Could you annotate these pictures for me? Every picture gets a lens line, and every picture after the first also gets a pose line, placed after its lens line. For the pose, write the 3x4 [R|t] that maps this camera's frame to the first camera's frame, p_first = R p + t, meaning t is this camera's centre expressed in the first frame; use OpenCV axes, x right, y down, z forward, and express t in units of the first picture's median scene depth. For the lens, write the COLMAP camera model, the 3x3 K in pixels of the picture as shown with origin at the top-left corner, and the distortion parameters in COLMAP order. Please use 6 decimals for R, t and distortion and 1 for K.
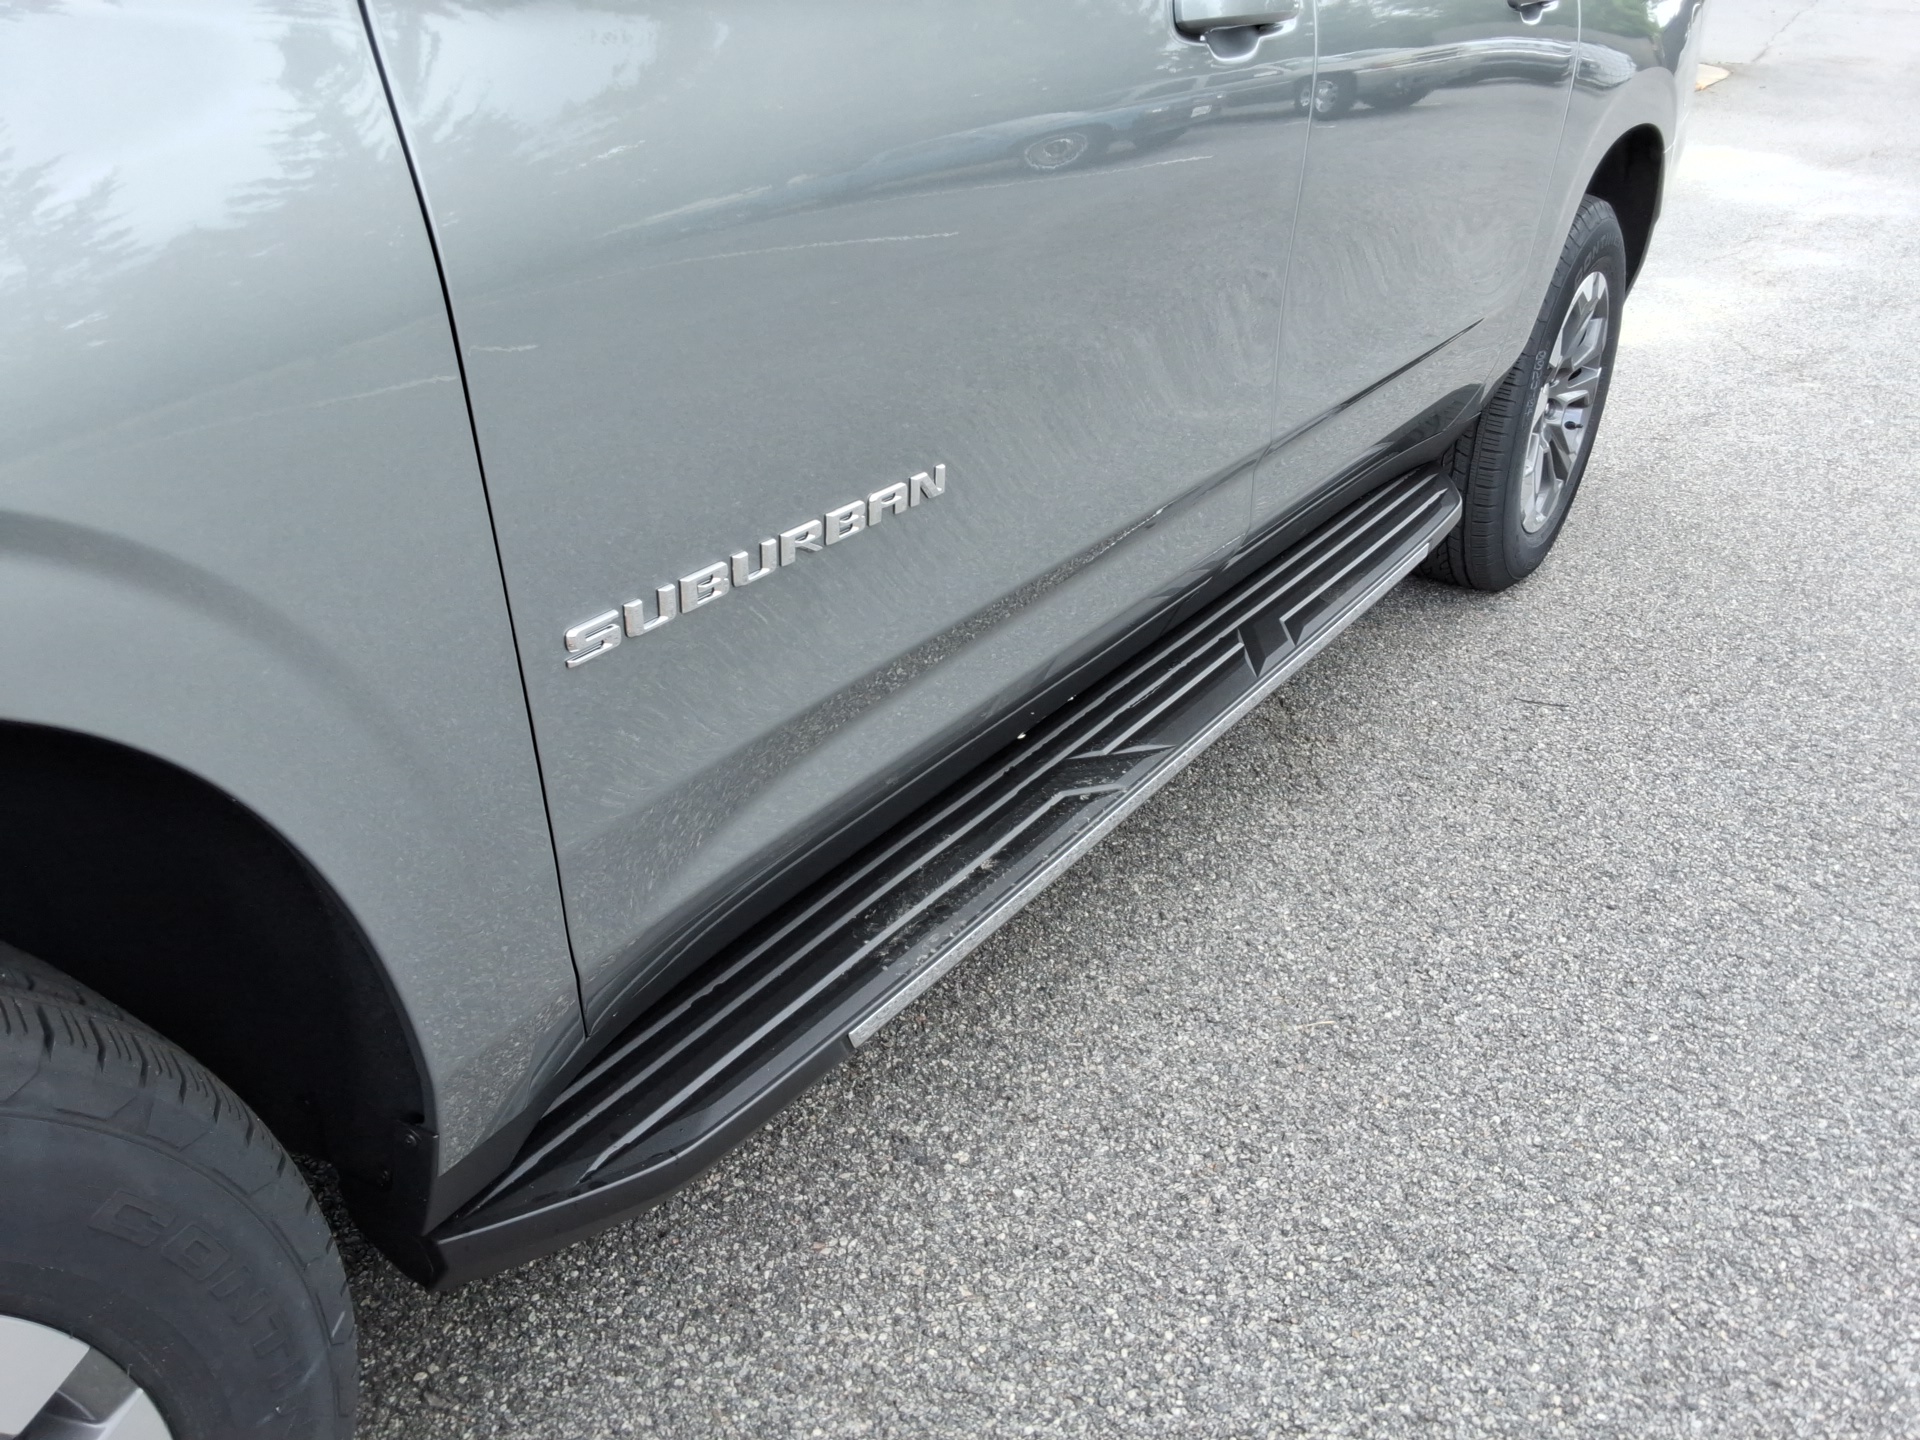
lens RADIAL K [[1543.2, 0, 976.7], [0, 1543.2, 686.7], [0, 0, 1]] dist [0.119978, -0.192335]
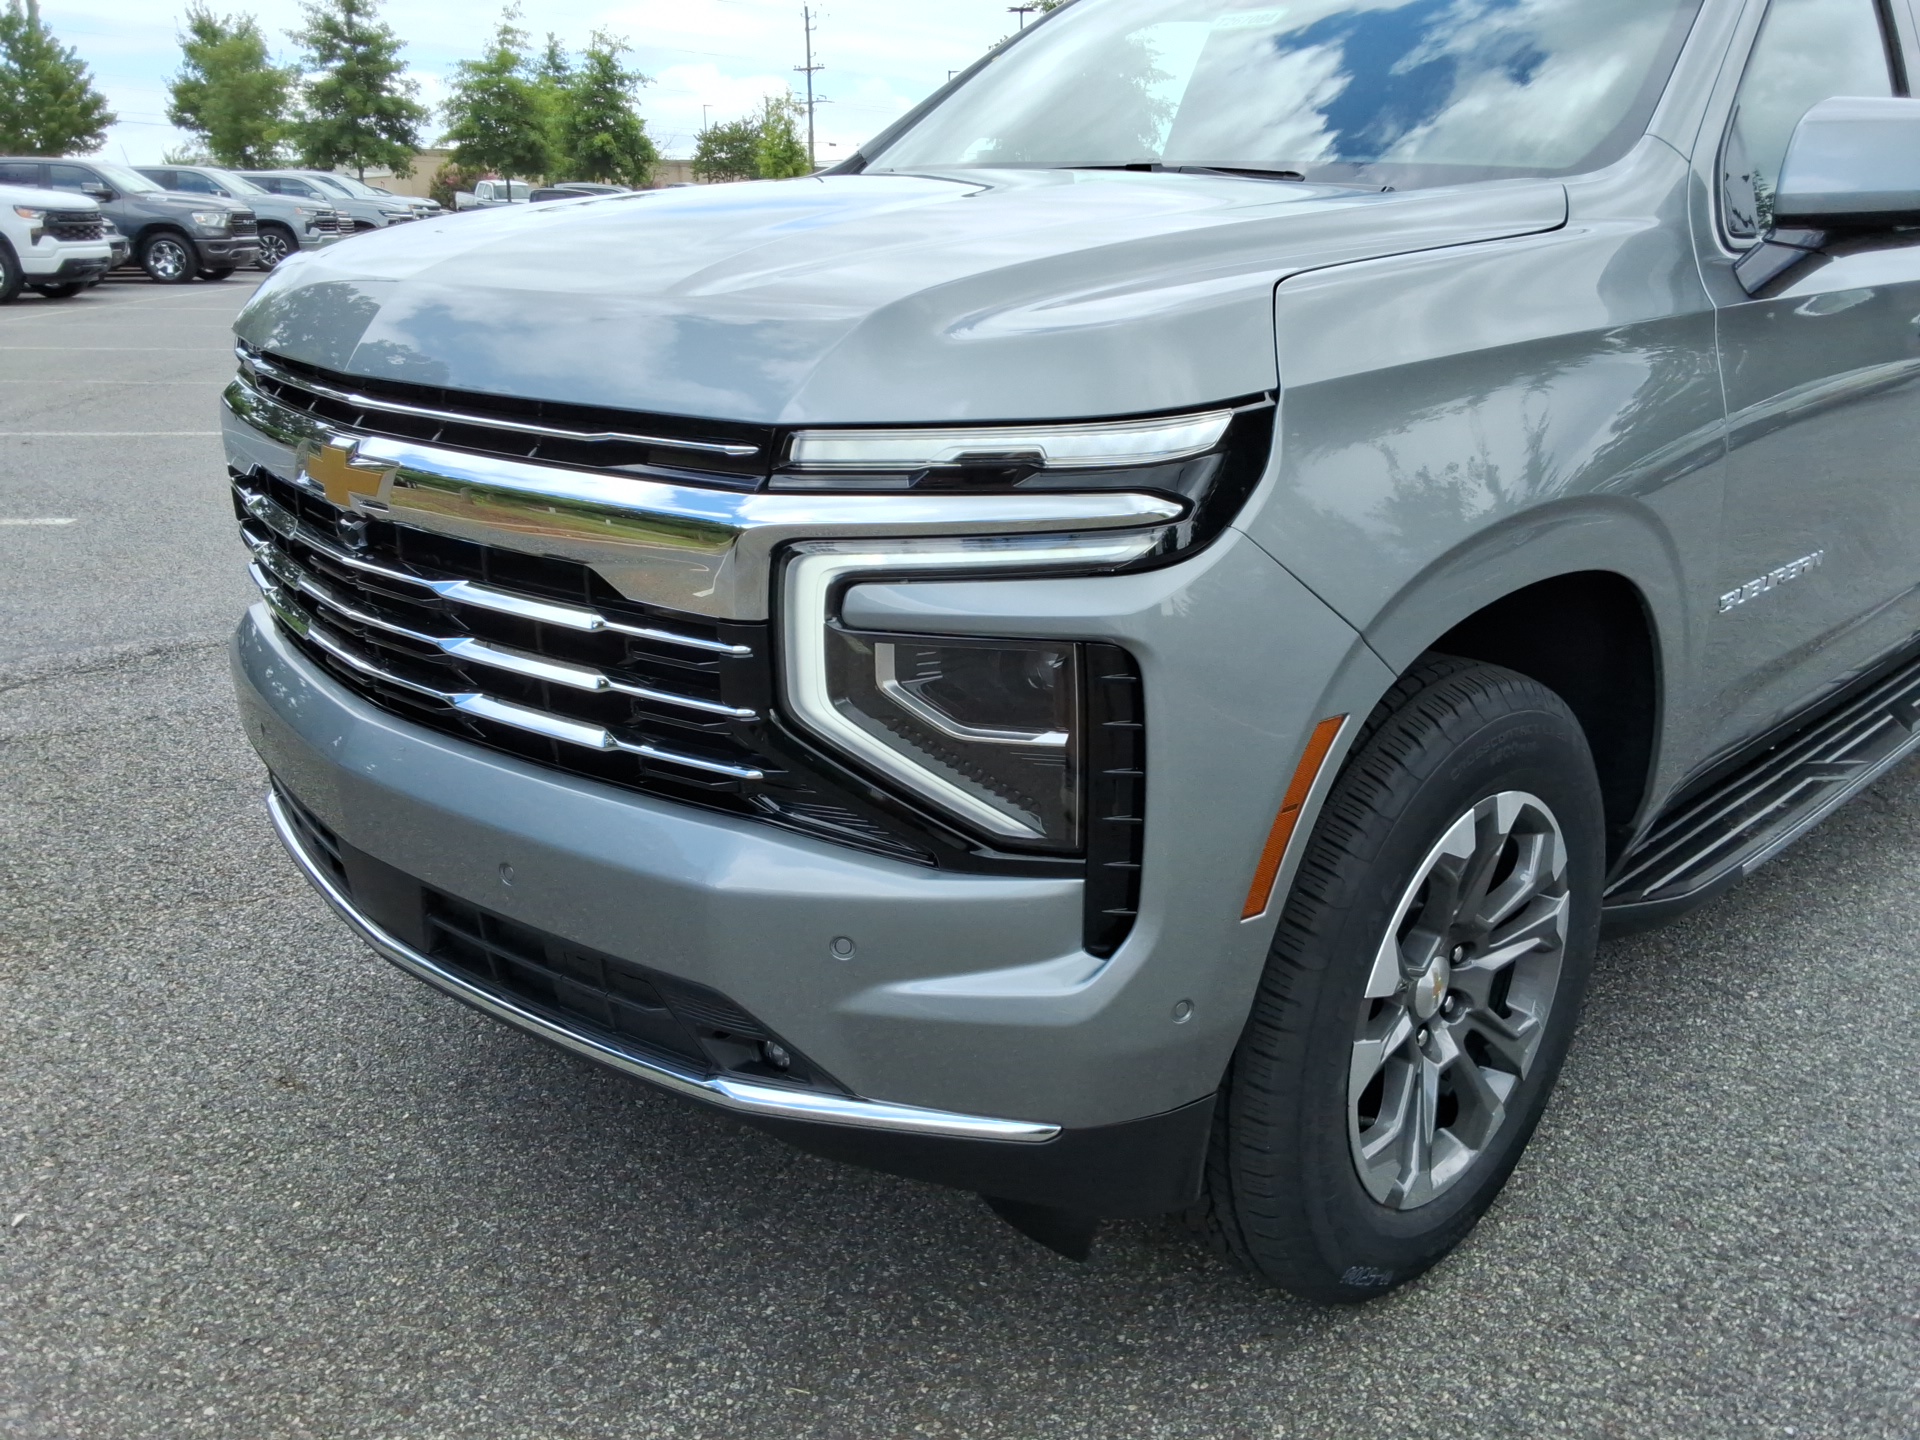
lens RADIAL K [[1543.2, 0, 976.7], [0, 1543.2, 686.7], [0, 0, 1]] dist [0.119978, -0.192335]
pose [[0.979155, 0.030918, -0.200748, -0.453860], [-0.062254, 0.986461, -0.151719, 0.268137], [0.193340, 0.161054, 0.967823, -0.742516]]
